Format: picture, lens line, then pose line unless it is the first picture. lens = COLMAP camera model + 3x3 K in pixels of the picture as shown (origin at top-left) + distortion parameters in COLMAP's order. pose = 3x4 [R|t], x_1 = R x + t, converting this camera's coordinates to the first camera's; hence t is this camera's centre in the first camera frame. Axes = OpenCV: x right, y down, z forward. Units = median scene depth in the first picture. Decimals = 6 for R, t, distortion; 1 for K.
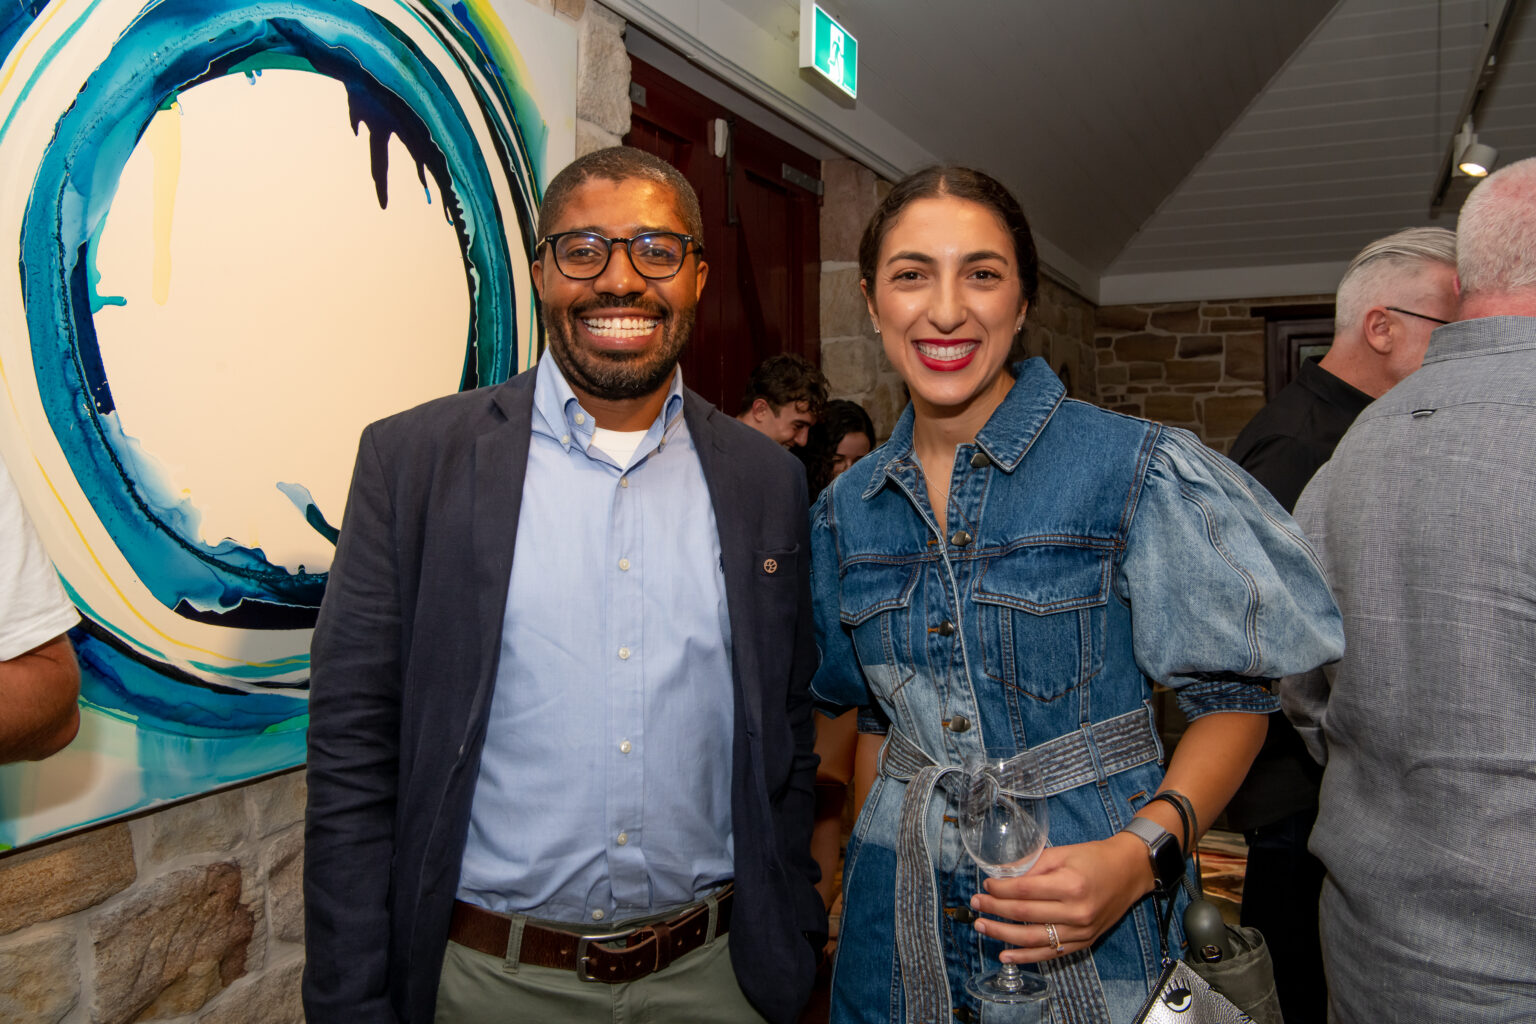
lens RADIAL K [[1246.9, 0, 803.0], [0, 1246.9, 506.9], [0, 0, 1]] dist [-0.015911, 0.019973]
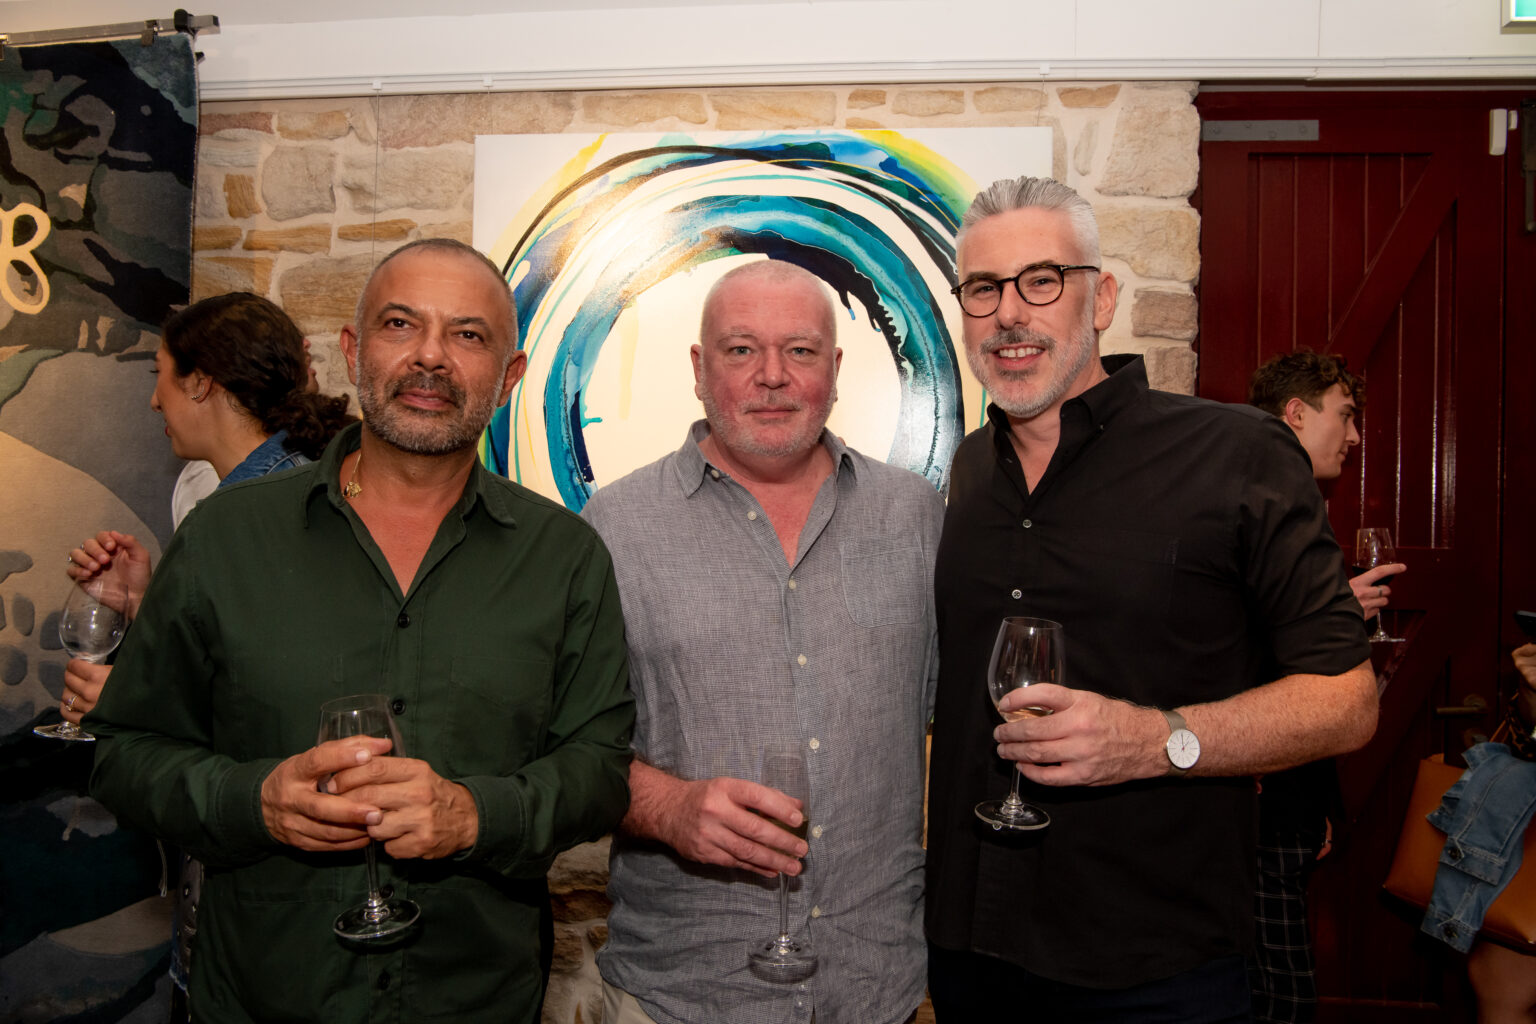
lens RADIAL K [[1140.0, 0, 777.7], [0, 1140.0, 503.1], [0, 0, 1]] dist [-0.060565, 0.033132]
pose [[0.288994, 0.008893, -0.957290, 0.836098], [-0.057731, 0.998299, -0.008155, -0.035220], [0.955589, 0.057621, 0.289016, 0.587646]]
